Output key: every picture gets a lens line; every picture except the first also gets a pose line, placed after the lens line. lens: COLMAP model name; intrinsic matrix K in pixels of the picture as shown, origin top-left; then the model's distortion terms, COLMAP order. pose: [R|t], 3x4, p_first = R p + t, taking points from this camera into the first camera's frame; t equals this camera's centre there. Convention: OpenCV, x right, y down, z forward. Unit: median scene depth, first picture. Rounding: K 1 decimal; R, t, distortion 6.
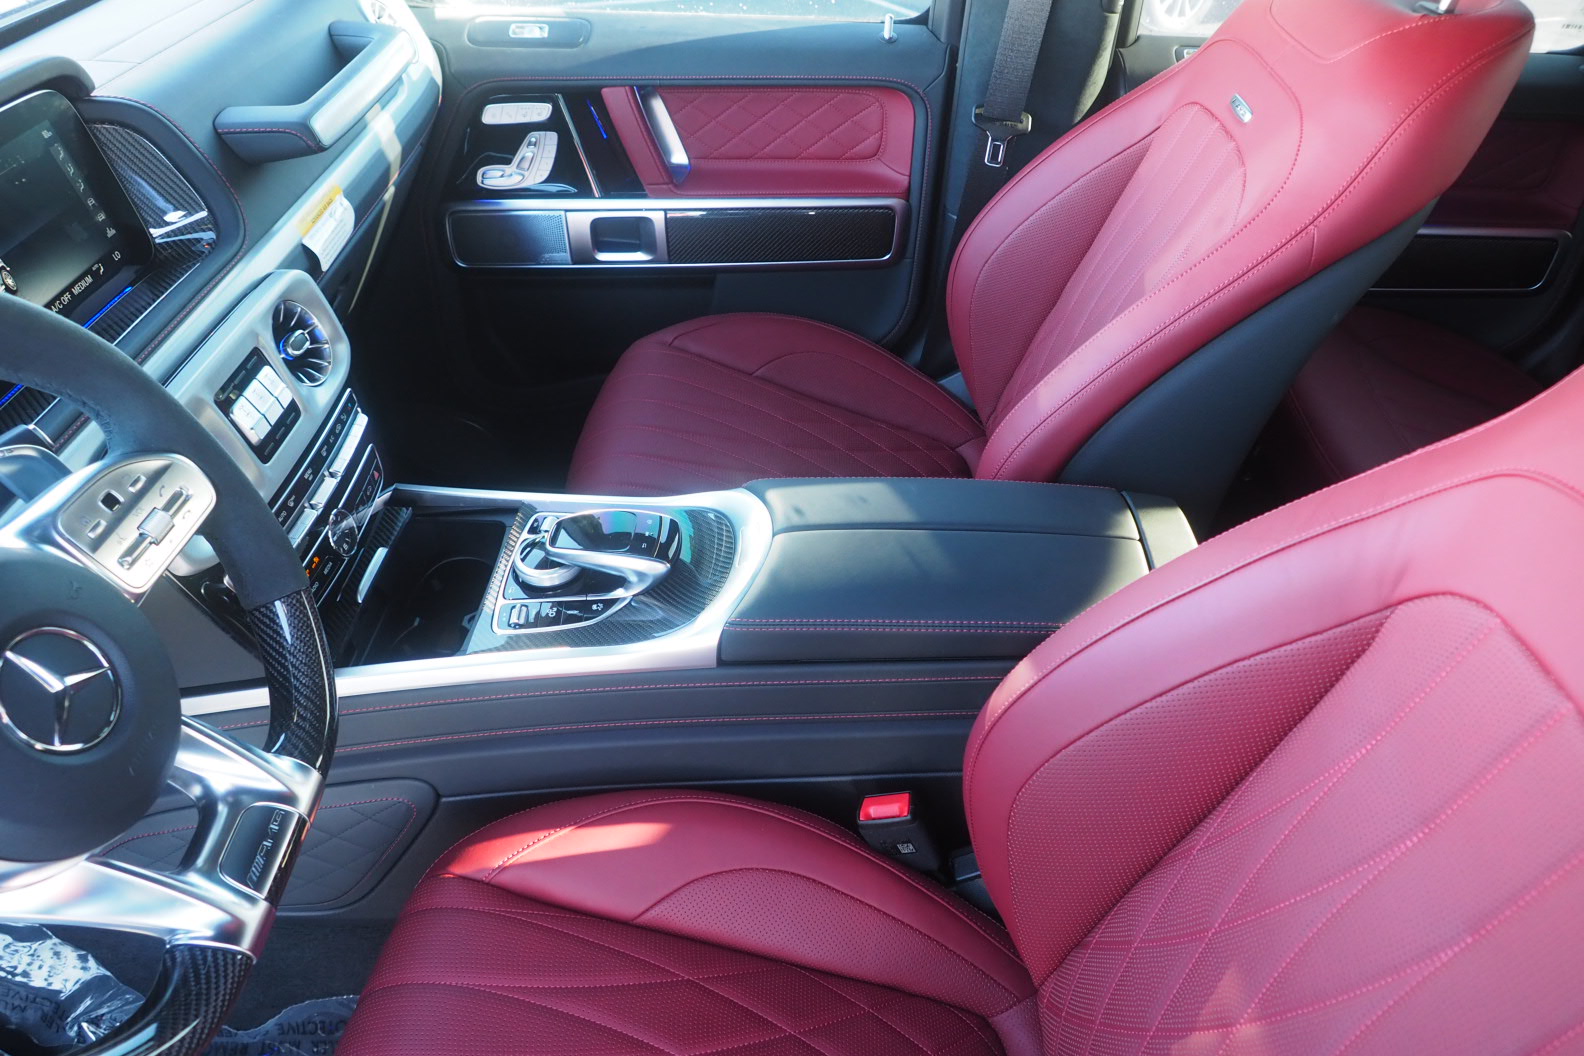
lens RADIAL K [[1128.7, 0, 792.0], [0, 1128.7, 528.0], [0, 0, 1]] dist [-0.028920, -0.001837]
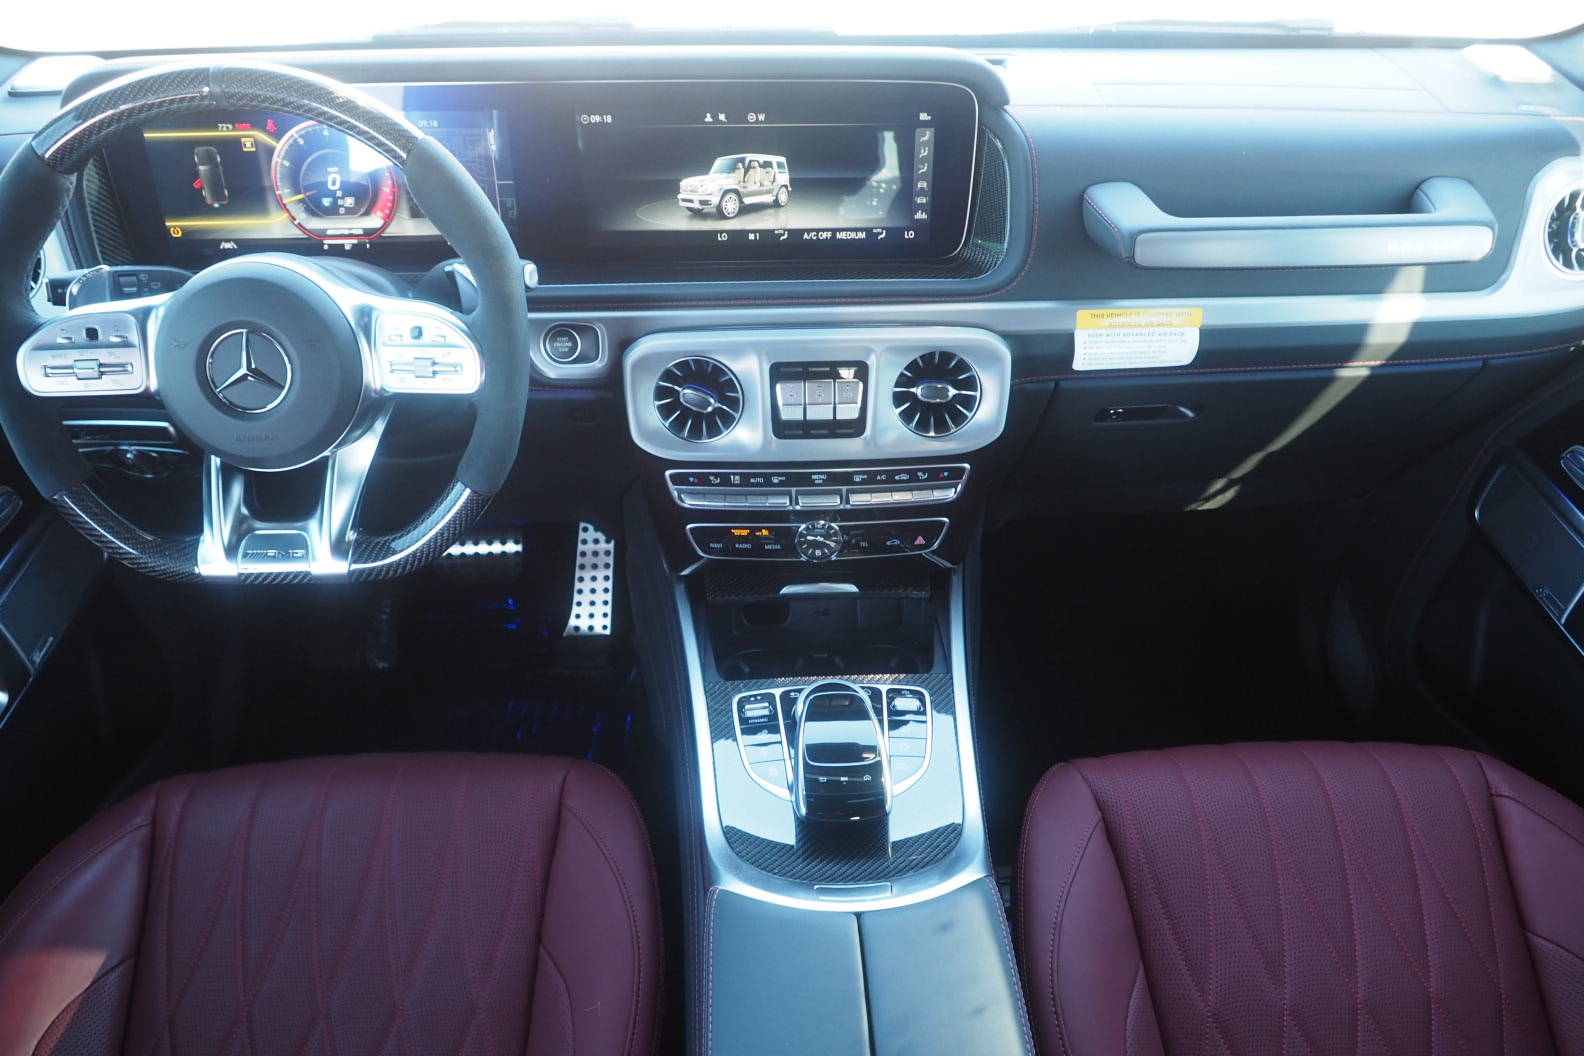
lens RADIAL K [[1126.1, 0, 792.4], [0, 1126.1, 520.8], [0, 0, 1]] dist [-0.024982, 0.002091]
pose [[0.086310, 0.650755, -0.754366, 0.379883], [-0.627609, 0.623571, 0.466118, -0.487117], [0.773730, 0.433216, 0.462240, 0.498500]]
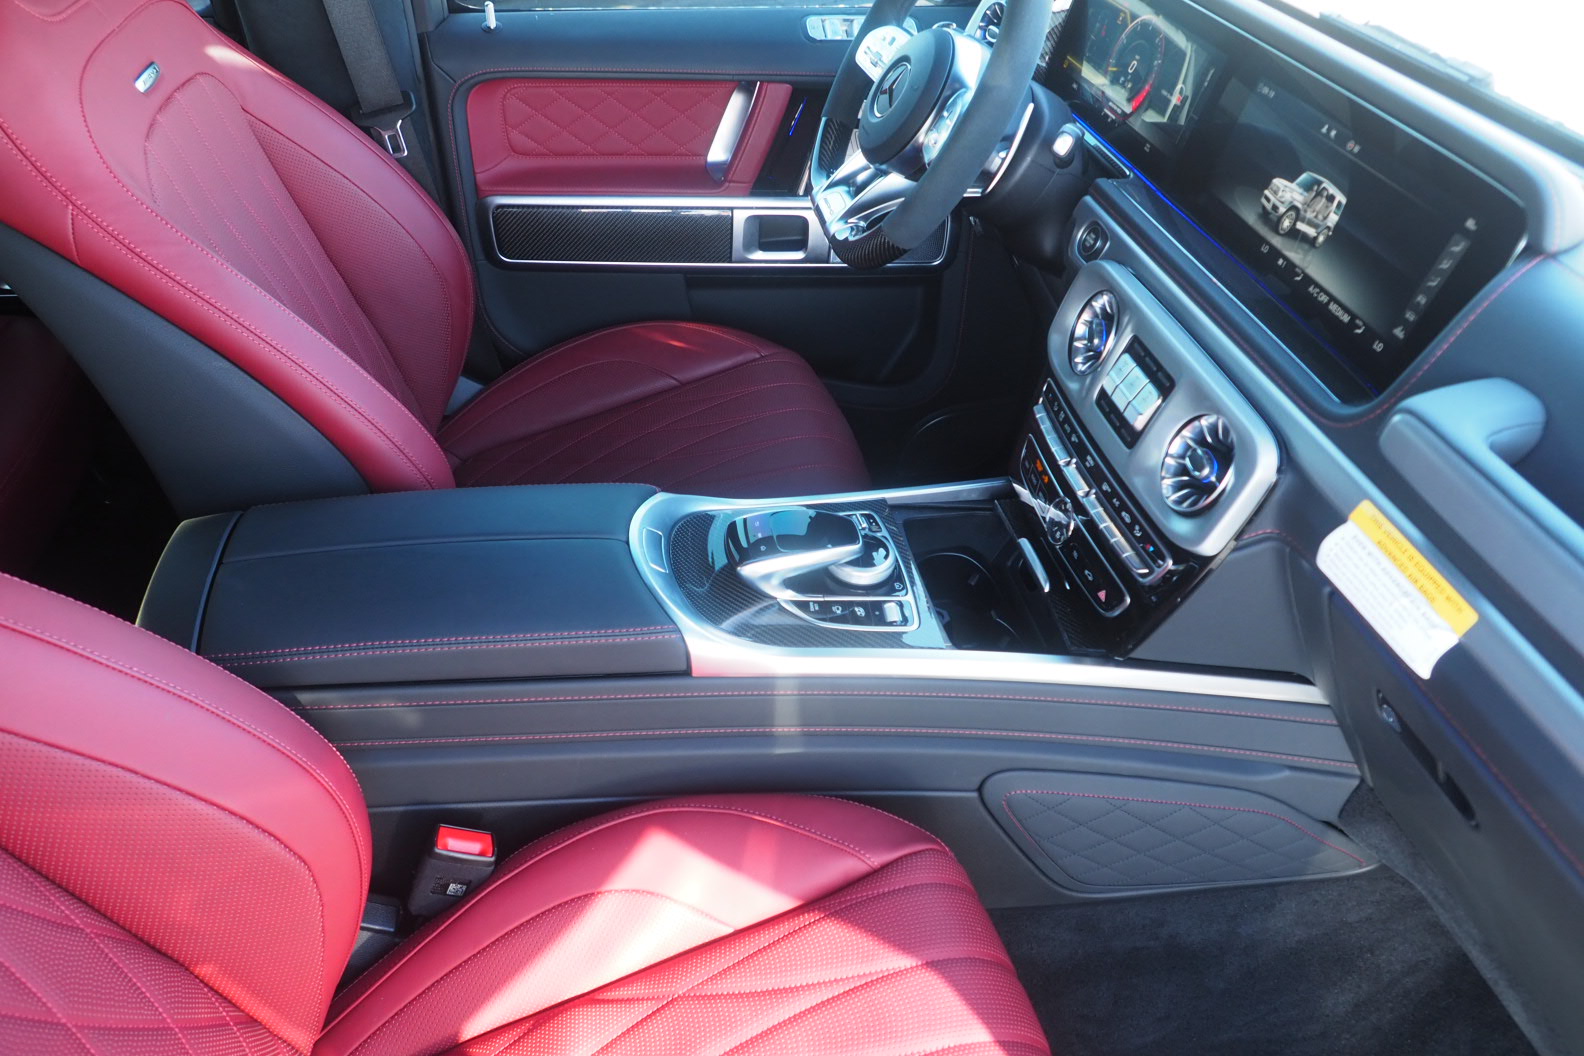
lens RADIAL K [[1128.7, 0, 792.0], [0, 1128.7, 528.0], [0, 0, 1]] dist [-0.028920, -0.001837]
pose [[-0.974980, 0.087388, -0.204393, 0.042657], [-0.179716, 0.231274, 0.956146, -0.933934], [0.130826, 0.968956, -0.209783, 1.207132]]
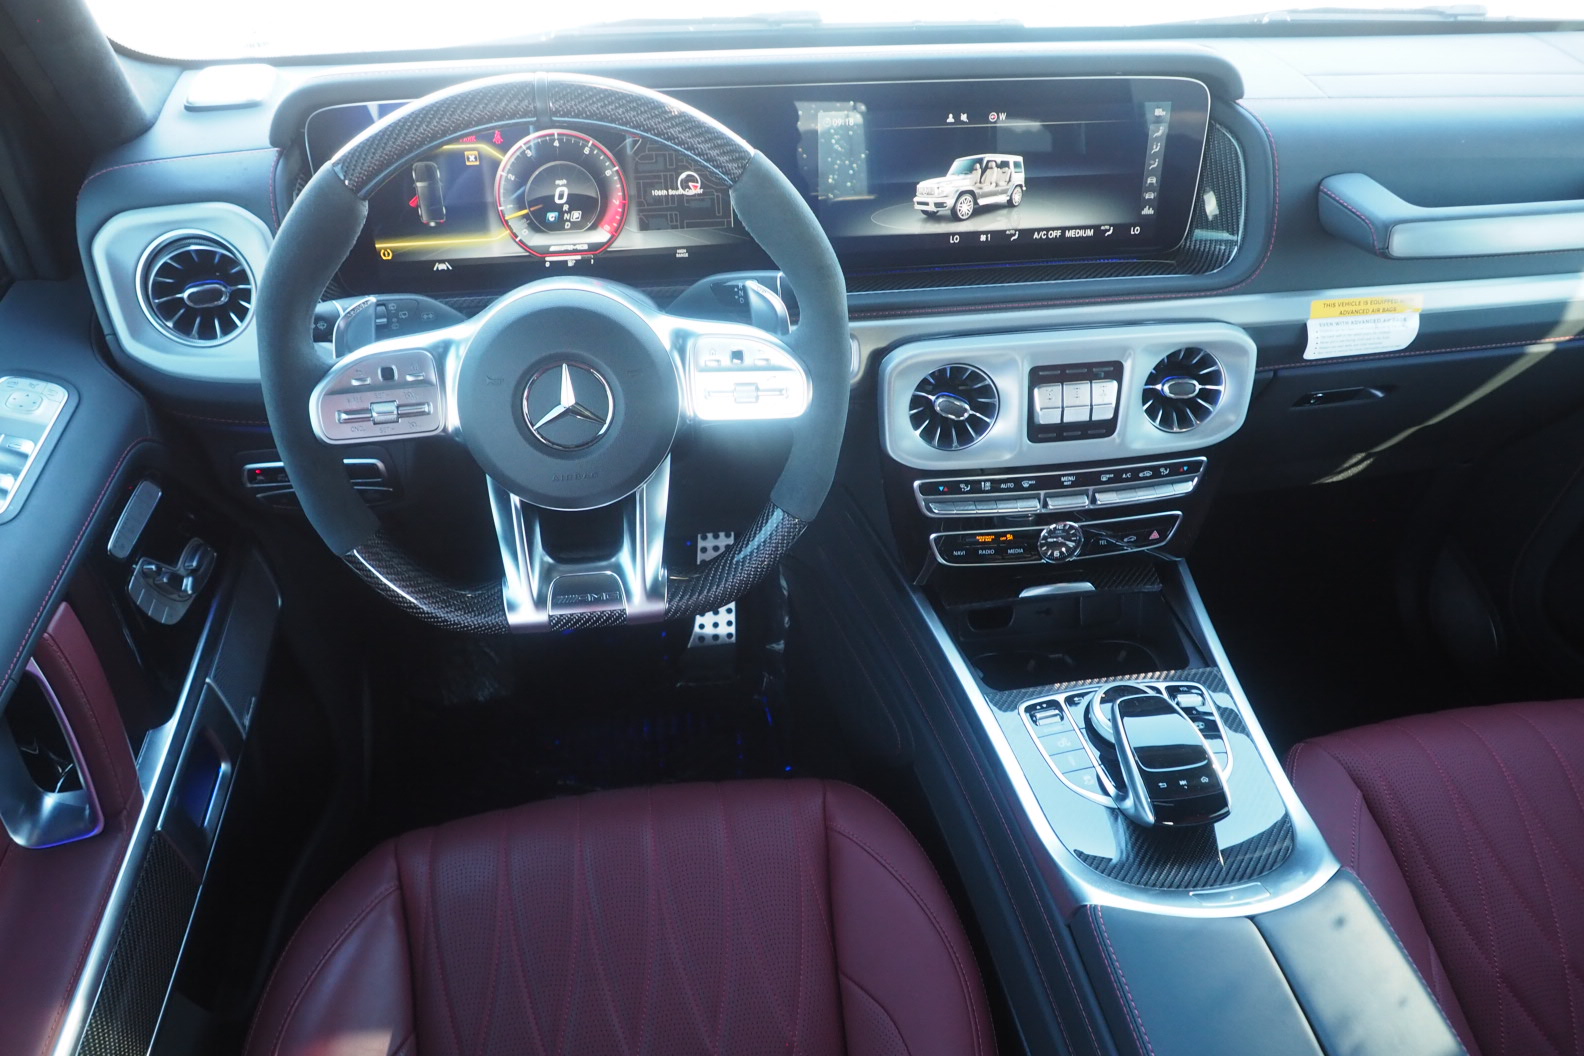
lens RADIAL K [[1126.1, 0, 792.4], [0, 1126.1, 520.8], [0, 0, 1]] dist [-0.024982, 0.002091]
pose [[0.196933, 0.657359, -0.727390, 0.298842], [-0.632487, 0.652069, 0.418051, -0.291314], [0.749118, 0.377737, 0.544185, 0.246072]]
